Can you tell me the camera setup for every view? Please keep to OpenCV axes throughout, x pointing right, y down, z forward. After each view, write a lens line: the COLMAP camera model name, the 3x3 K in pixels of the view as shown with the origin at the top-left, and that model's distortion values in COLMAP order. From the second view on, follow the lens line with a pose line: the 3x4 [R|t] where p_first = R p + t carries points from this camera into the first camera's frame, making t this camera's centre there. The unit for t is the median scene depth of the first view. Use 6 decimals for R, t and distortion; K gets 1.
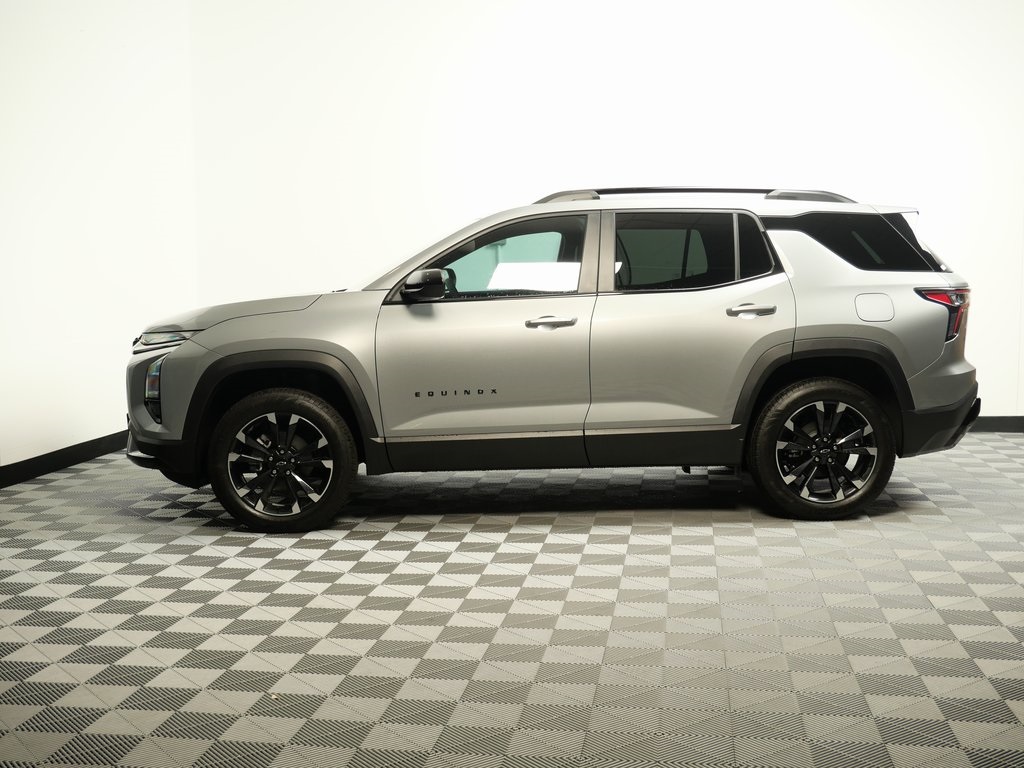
lens RADIAL K [[1170.2, 0, 509.2], [0, 1170.2, 382.7], [0, 0, 1]] dist [-0.018456, 0.000000]
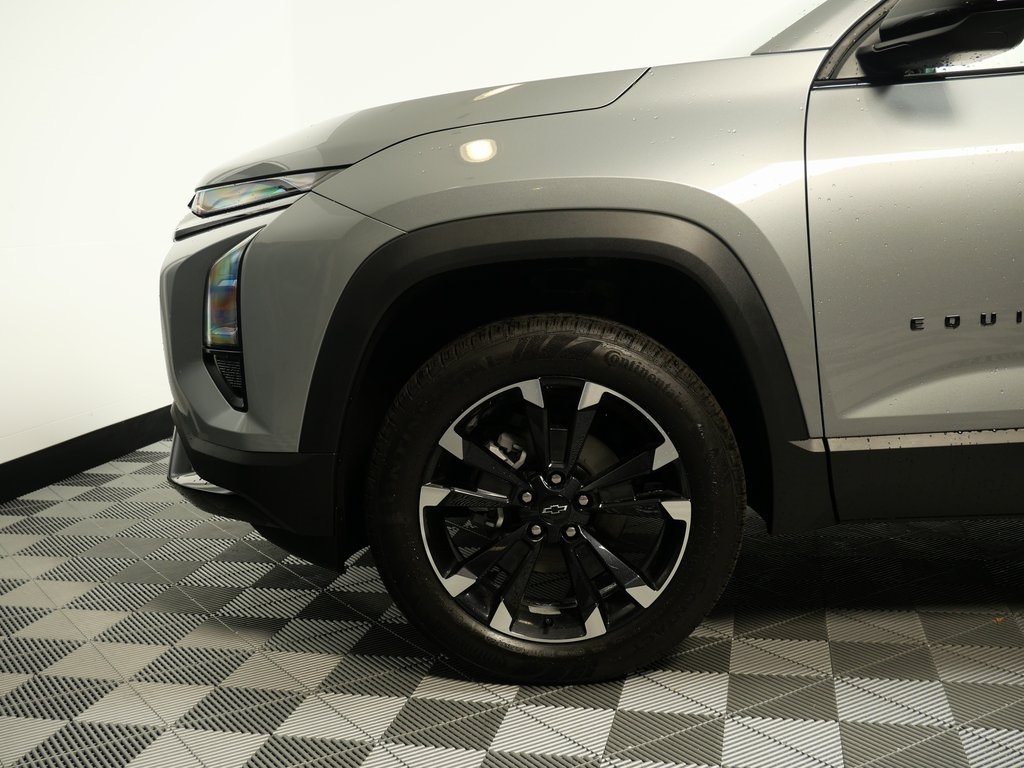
lens RADIAL K [[1170.2, 0, 514.7], [0, 1170.2, 384.9], [0, 0, 1]] dist [-0.018456, 0.000000]
pose [[0.997694, -0.014772, -0.066249, -0.181702], [0.018461, 0.998293, 0.055411, 0.006406], [0.065317, -0.056507, 0.996263, 0.615057]]
